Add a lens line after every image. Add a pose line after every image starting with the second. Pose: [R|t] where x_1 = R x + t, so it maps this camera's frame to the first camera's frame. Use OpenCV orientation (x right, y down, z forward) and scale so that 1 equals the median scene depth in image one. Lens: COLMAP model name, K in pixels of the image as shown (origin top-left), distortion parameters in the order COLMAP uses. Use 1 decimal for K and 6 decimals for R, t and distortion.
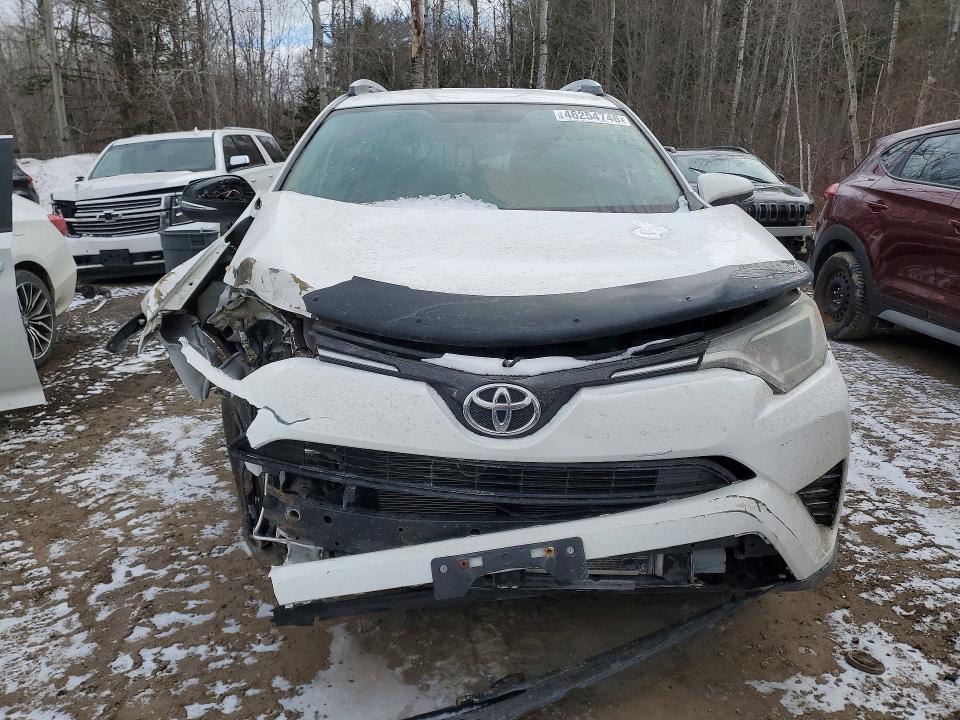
lens RADIAL K [[749.2, 0, 475.2], [0, 749.2, 362.2], [0, 0, 1]] dist [0.024282, -0.020654]
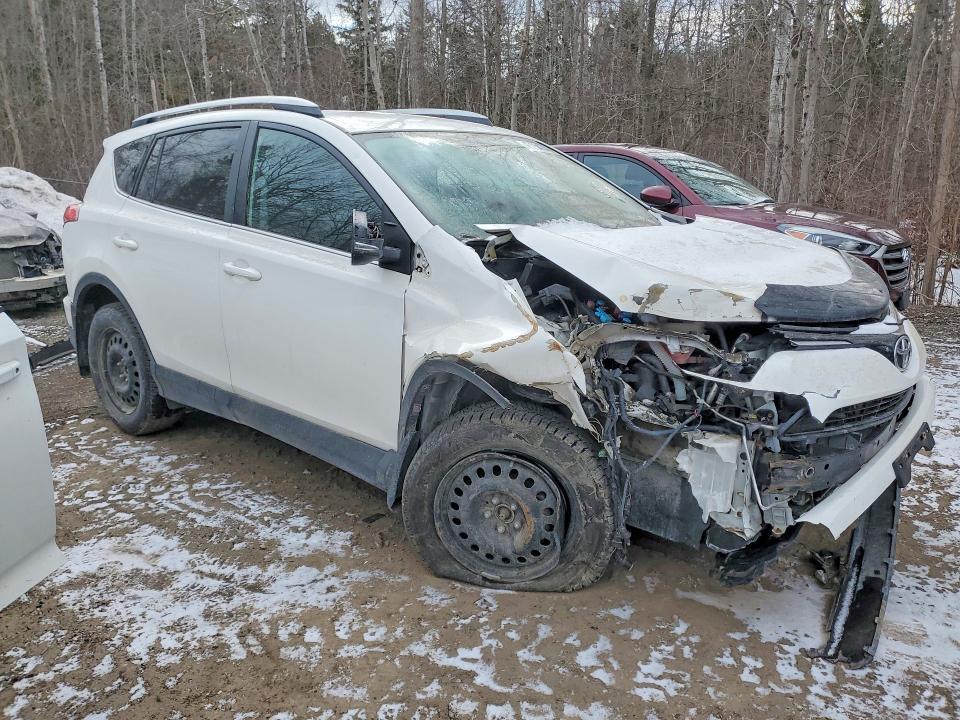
lens RADIAL K [[749.2, 0, 475.5], [0, 749.2, 357.8], [0, 0, 1]] dist [0.024282, -0.020654]
pose [[0.672564, -0.189418, 0.715387, -1.279643], [0.201741, 0.977004, 0.069024, -0.161943], [-0.712010, 0.097900, 0.695311, 0.423001]]
